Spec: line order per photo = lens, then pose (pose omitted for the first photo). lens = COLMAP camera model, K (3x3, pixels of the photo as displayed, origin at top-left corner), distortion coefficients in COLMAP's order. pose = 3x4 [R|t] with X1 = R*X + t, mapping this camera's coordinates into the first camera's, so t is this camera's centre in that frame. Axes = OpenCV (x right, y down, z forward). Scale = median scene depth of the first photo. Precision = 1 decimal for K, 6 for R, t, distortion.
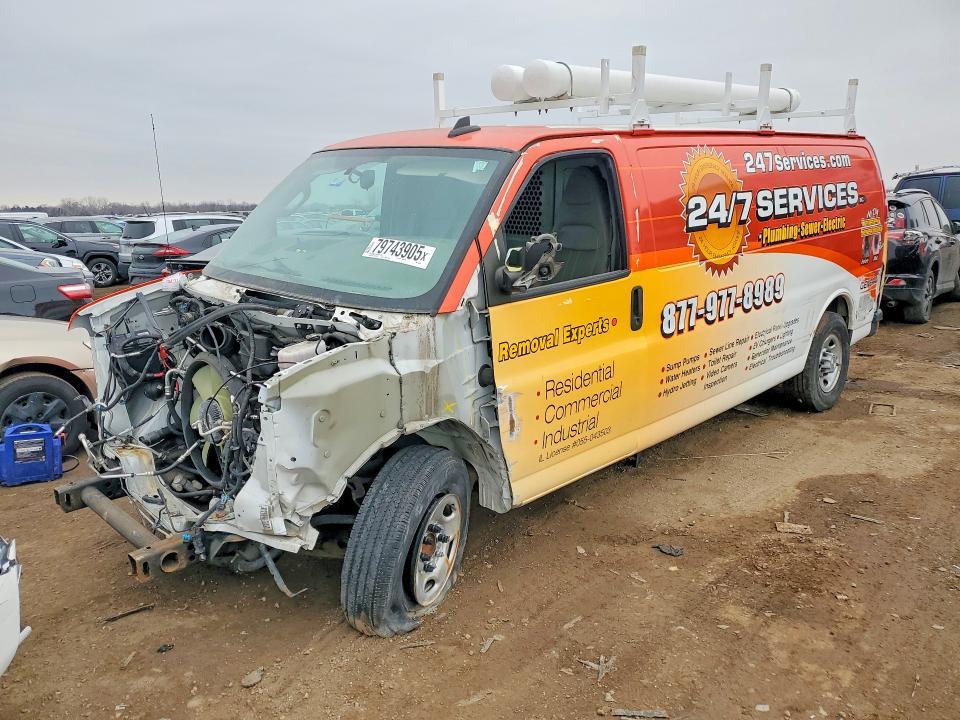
lens RADIAL K [[768.4, 0, 475.1], [0, 768.4, 360.0], [0, 0, 1]] dist [0.001197, 0.043421]
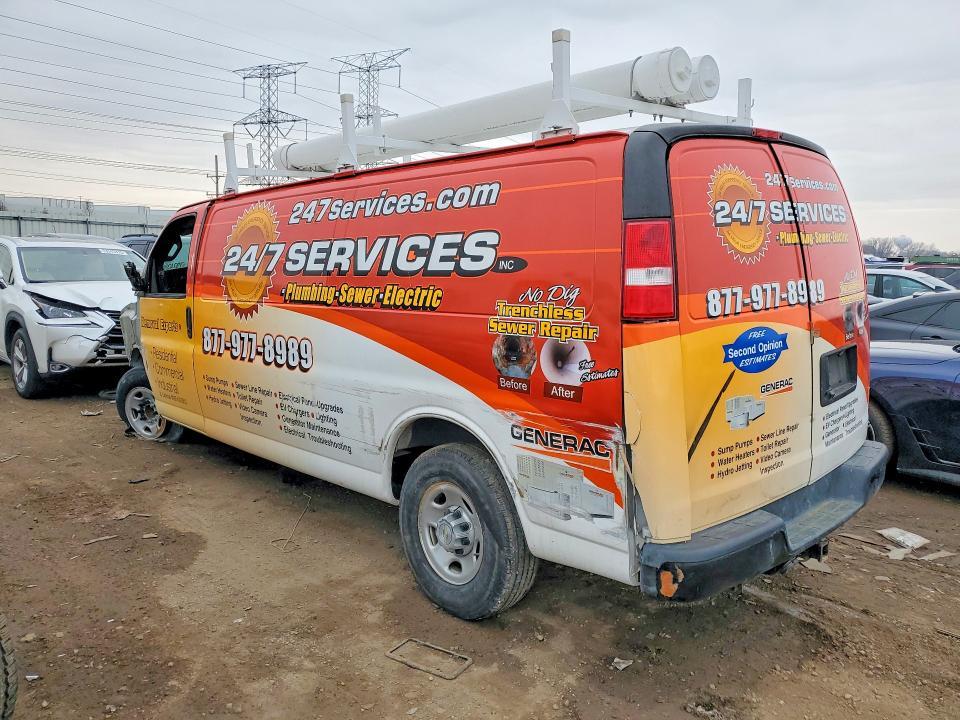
lens RADIAL K [[768.4, 0, 475.1], [0, 768.4, 360.0], [0, 0, 1]] dist [0.001197, 0.043421]
pose [[-0.055101, 0.152231, -0.986808, 1.242768], [-0.227758, 0.960338, 0.160865, -0.272452], [0.972157, 0.233618, -0.018244, 1.214940]]
